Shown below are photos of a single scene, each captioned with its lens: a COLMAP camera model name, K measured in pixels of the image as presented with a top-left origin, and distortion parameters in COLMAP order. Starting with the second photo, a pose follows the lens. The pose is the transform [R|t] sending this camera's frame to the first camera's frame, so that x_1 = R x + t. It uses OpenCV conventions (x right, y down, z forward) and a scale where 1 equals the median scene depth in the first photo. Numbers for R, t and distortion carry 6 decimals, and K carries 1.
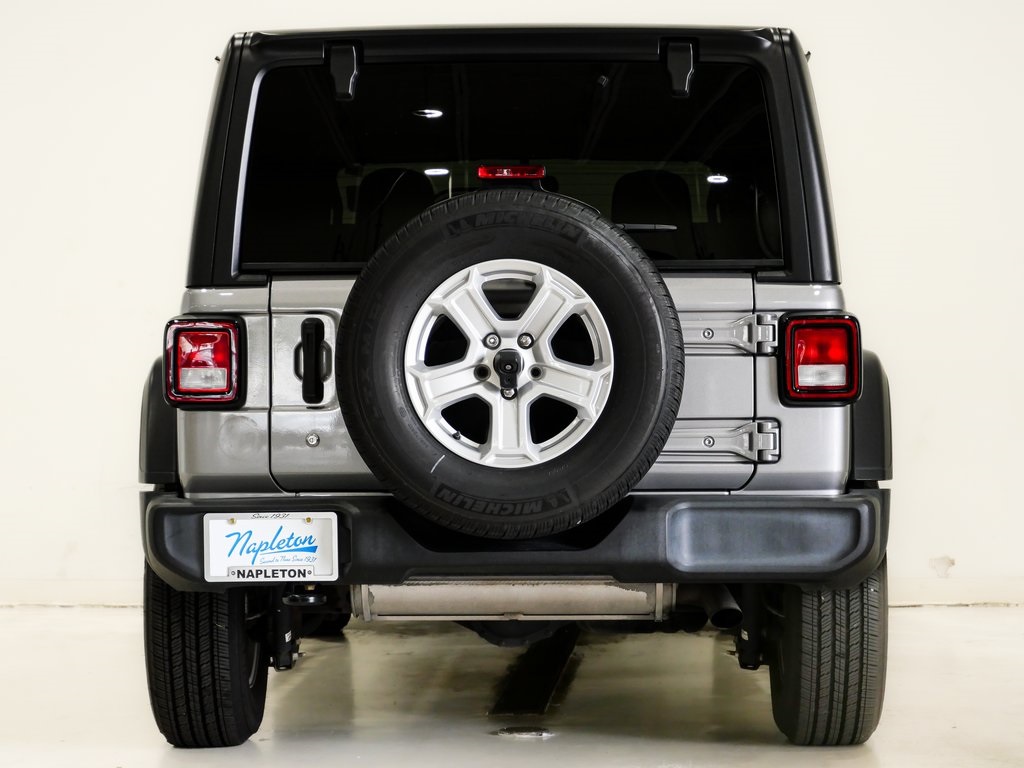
lens RADIAL K [[2803.8, 0, 518.6], [0, 2803.8, 407.2], [0, 0, 1]] dist [0.023919, 0.000000]
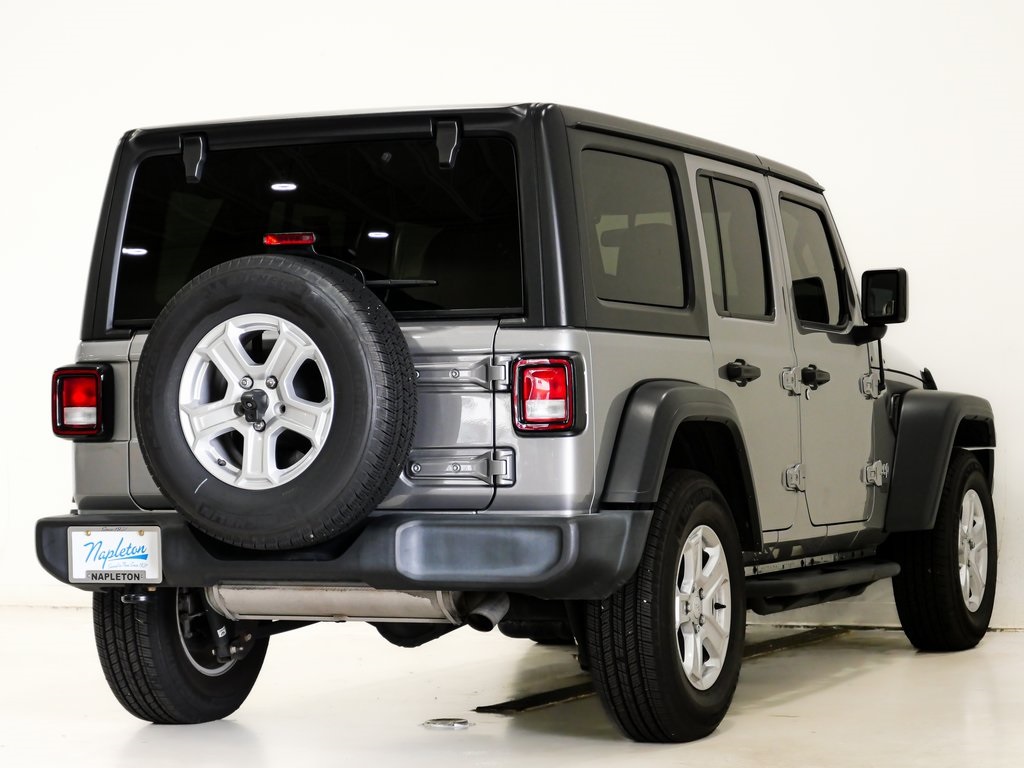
lens RADIAL K [[2803.8, 0, 551.2], [0, 2803.8, 356.4], [0, 0, 1]] dist [0.023919, 0.000000]
pose [[0.924137, -0.014645, -0.381780, 0.546927], [0.004282, 0.999599, -0.027978, -0.000953], [0.382036, 0.024221, 0.923830, -0.047296]]
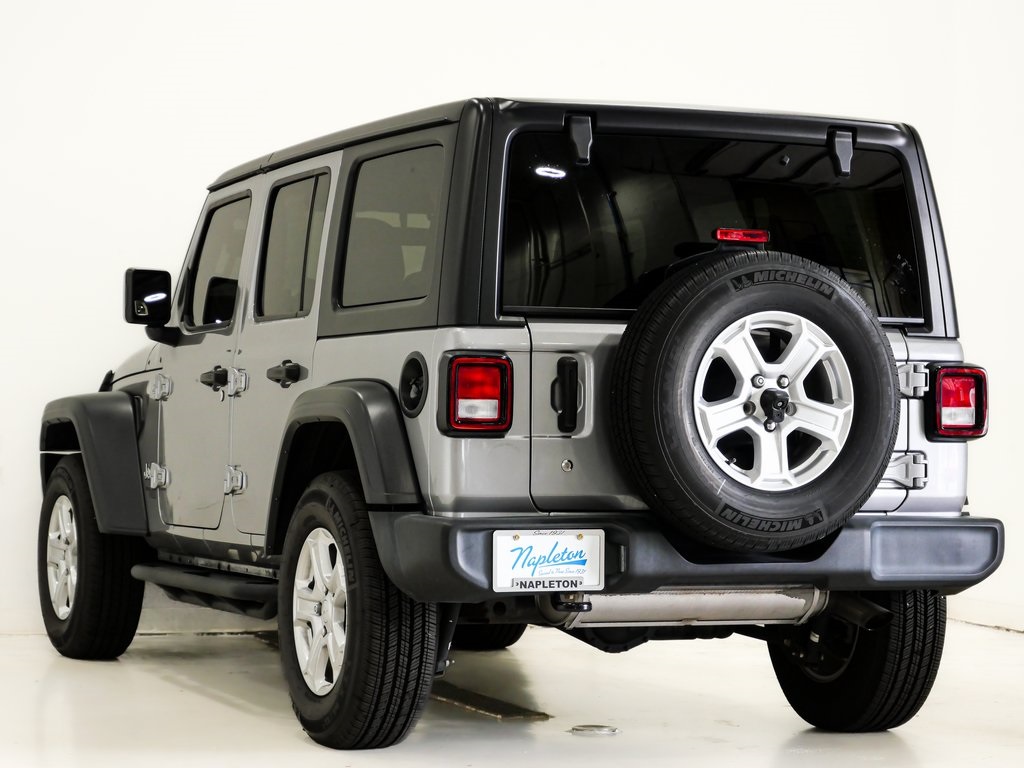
lens RADIAL K [[2803.8, 0, 518.8], [0, 2803.8, 388.0], [0, 0, 1]] dist [0.023919, 0.000000]
pose [[0.912780, 0.022697, 0.407820, -0.554654], [-0.013719, 0.999595, -0.024925, 0.009136], [-0.408220, 0.017157, 0.912722, -0.015381]]
